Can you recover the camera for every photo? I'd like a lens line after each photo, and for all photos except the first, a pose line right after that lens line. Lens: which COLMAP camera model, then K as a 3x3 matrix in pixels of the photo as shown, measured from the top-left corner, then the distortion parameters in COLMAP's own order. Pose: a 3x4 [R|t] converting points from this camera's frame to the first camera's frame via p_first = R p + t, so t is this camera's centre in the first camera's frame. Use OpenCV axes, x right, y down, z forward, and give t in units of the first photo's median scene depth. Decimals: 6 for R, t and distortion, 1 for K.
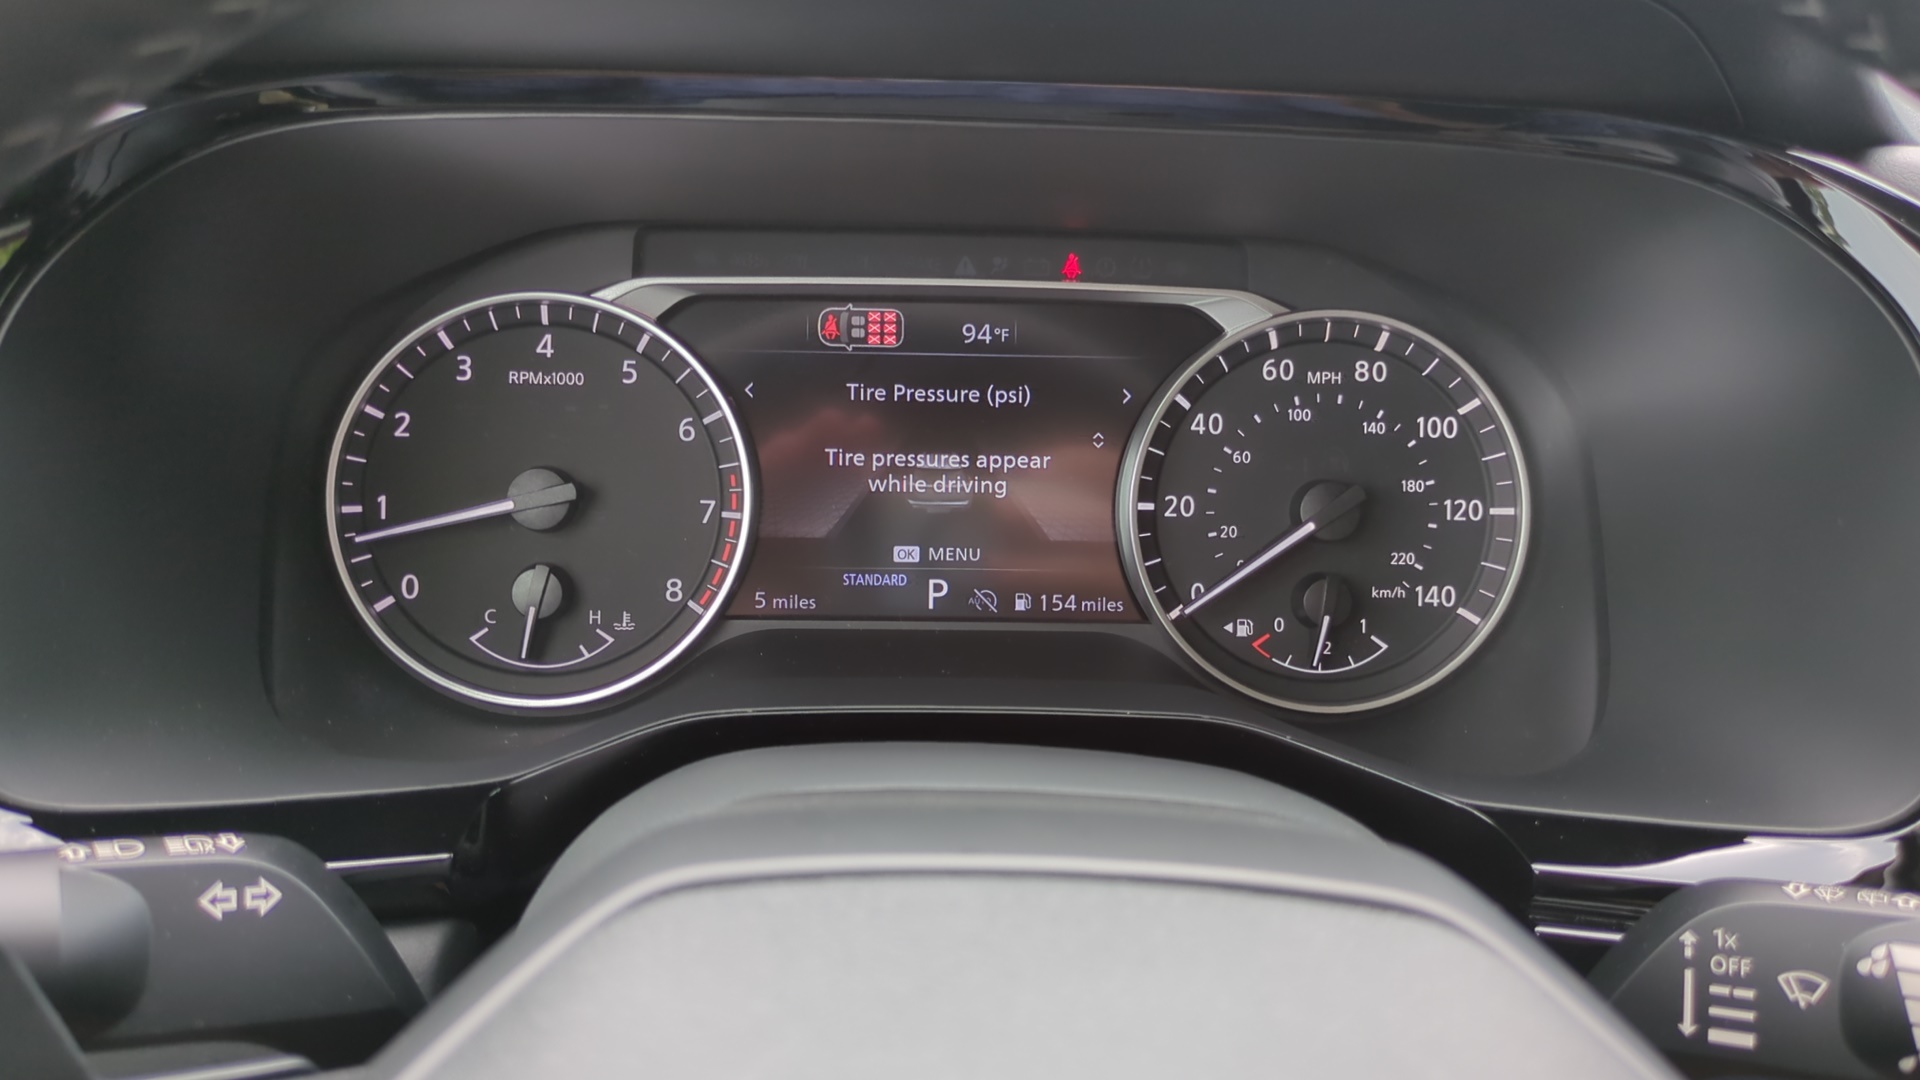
lens RADIAL K [[1603.7, 0, 967.8], [0, 1603.7, 545.4], [0, 0, 1]] dist [0.047665, -0.080337]
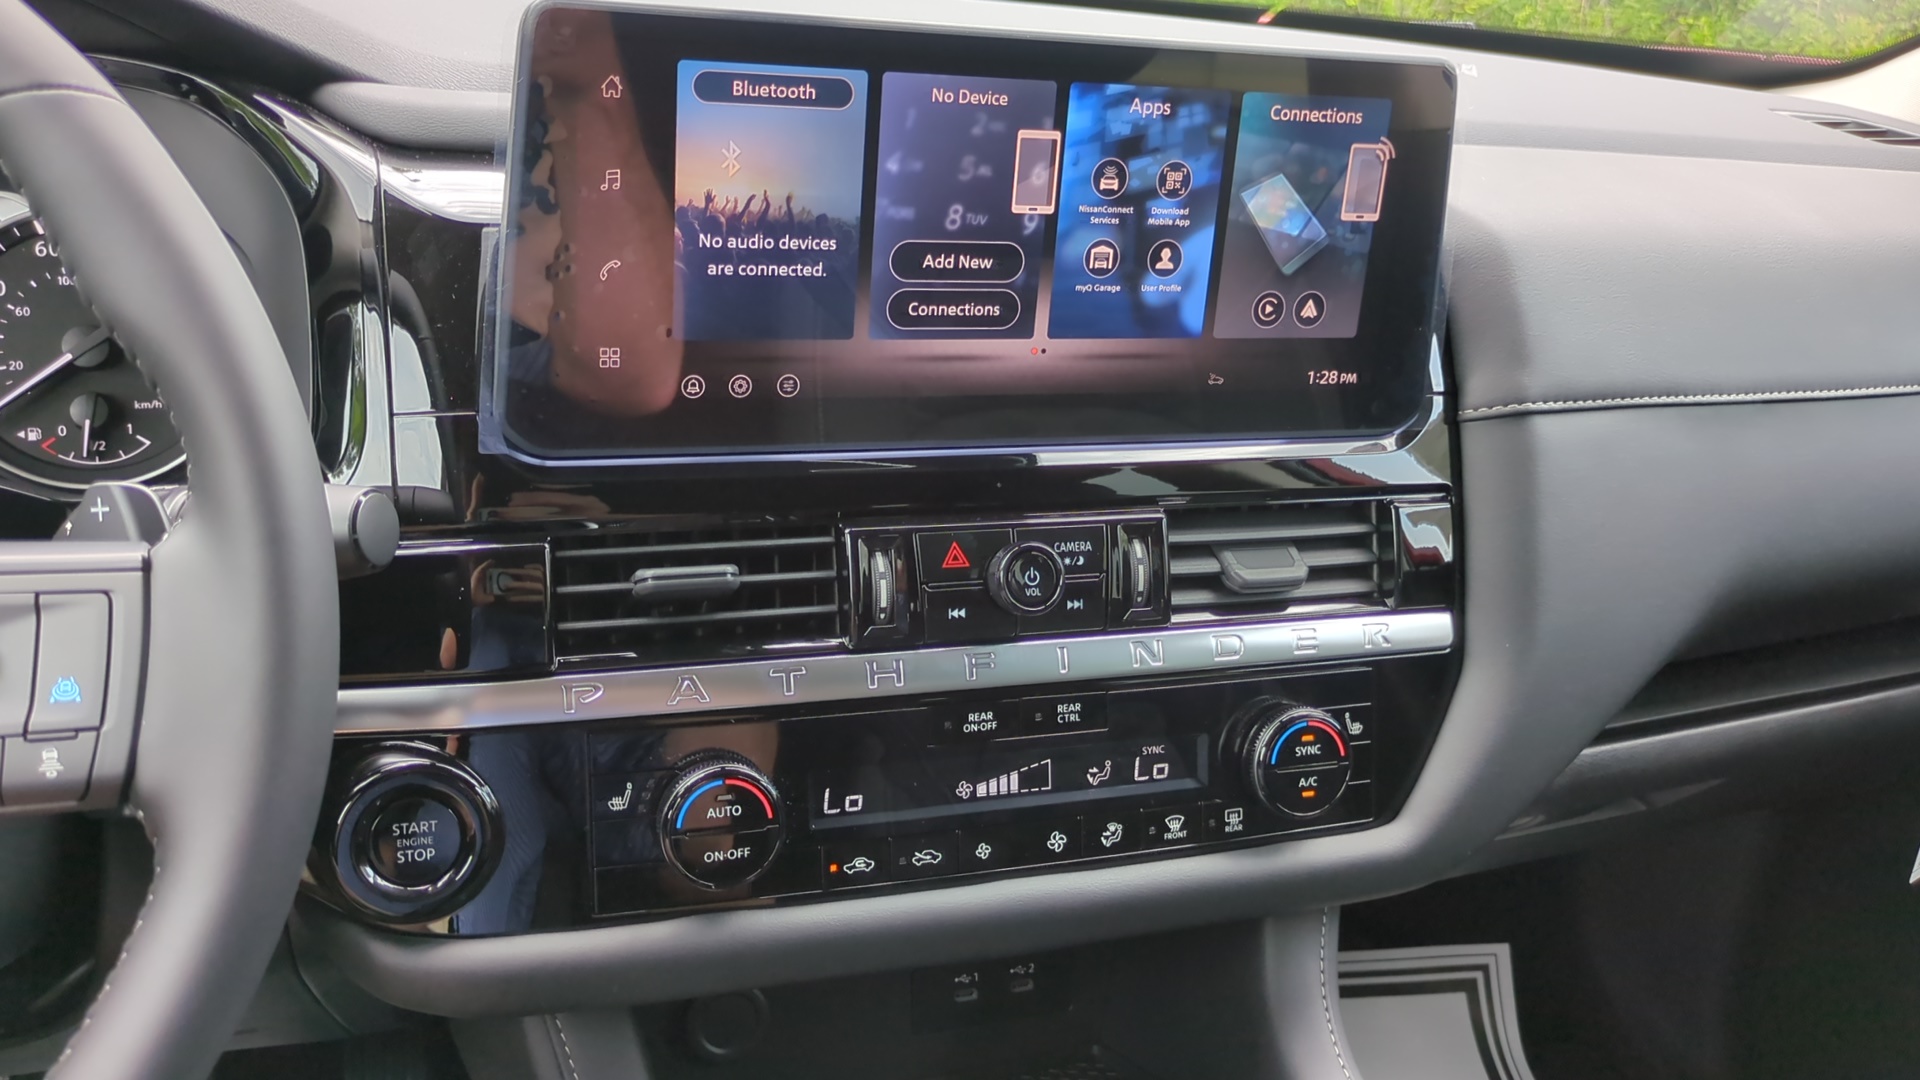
lens RADIAL K [[1603.7, 0, 955.3], [0, 1603.7, 536.2], [0, 0, 1]] dist [0.047665, -0.080337]
pose [[0.955206, -0.069780, 0.287598, 0.531947], [0.073933, 0.997257, -0.003591, 0.205667], [-0.286559, 0.024693, 0.957744, -0.571088]]
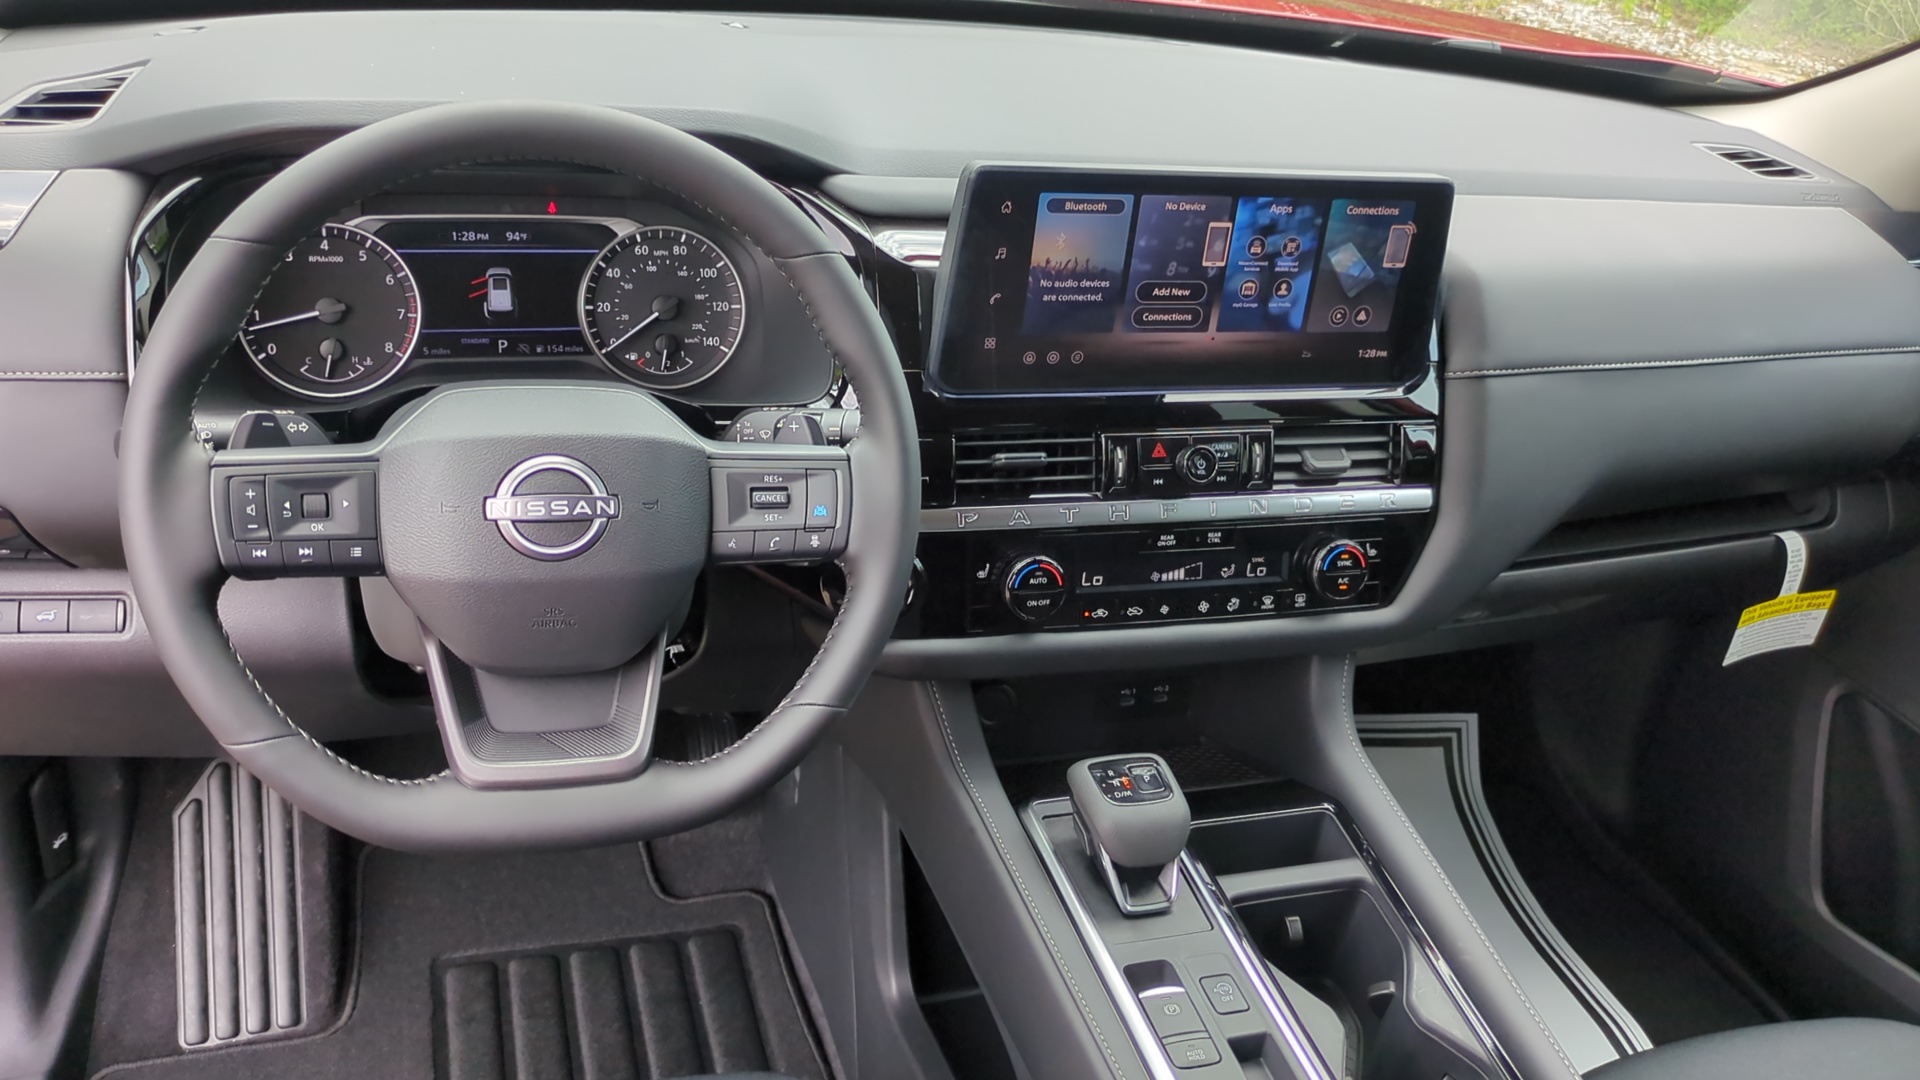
lens RADIAL K [[1603.7, 0, 947.5], [0, 1603.7, 521.8], [0, 0, 1]] dist [0.047665, -0.080337]
pose [[0.964608, -0.060119, 0.256742, -0.011717], [0.035106, 0.994275, 0.100921, 0.072494], [-0.261339, -0.088336, 0.961196, -1.537584]]
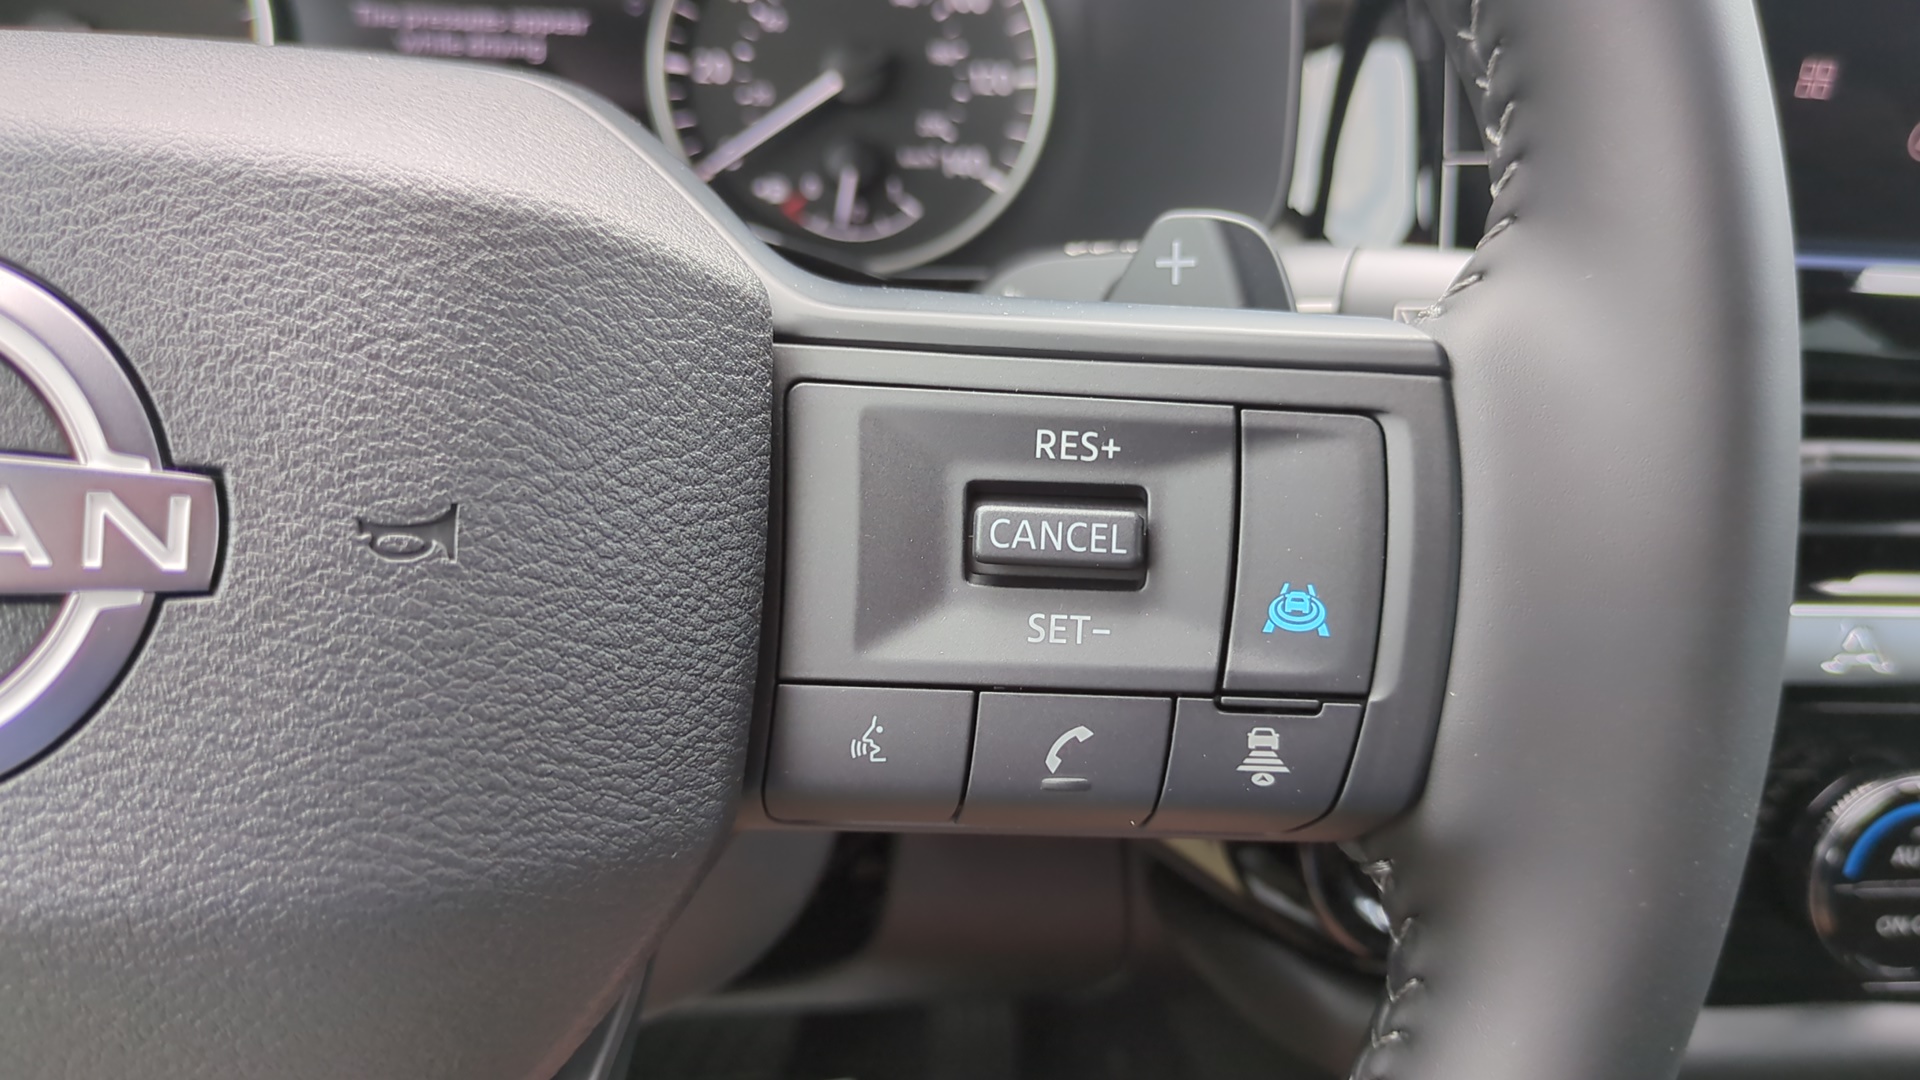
lens RADIAL K [[1603.7, 0, 953.1], [0, 1603.7, 531.6], [0, 0, 1]] dist [0.047665, -0.080337]
pose [[0.998269, -0.003143, 0.058725, 0.226385], [-0.000864, 0.997679, 0.068080, 0.201268], [-0.058803, -0.068013, 0.995950, -0.046500]]
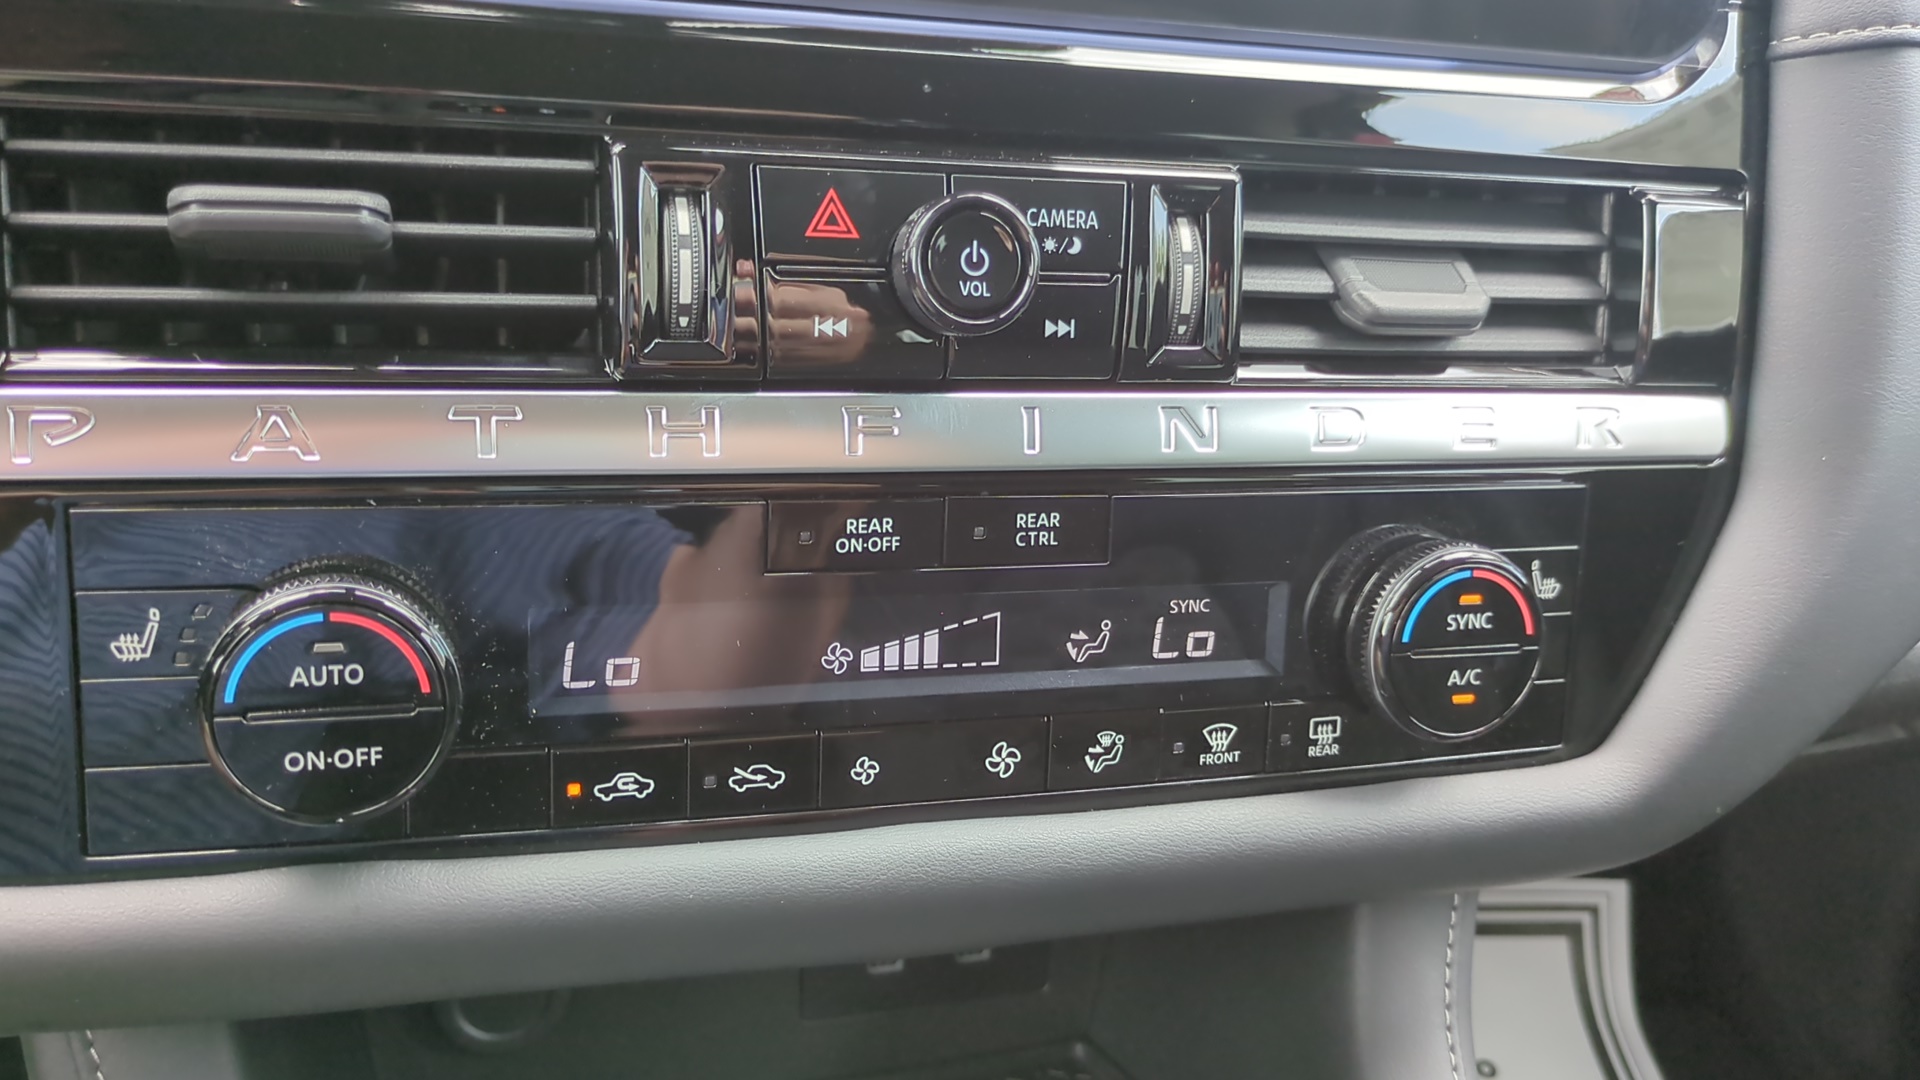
lens RADIAL K [[1603.7, 0, 960.3], [0, 1603.7, 538.3], [0, 0, 1]] dist [0.047665, -0.080337]
pose [[0.966690, -0.043157, 0.252285, 0.775490], [0.023631, 0.996521, 0.079919, 0.298594], [-0.254856, -0.071295, 0.964347, -0.014708]]
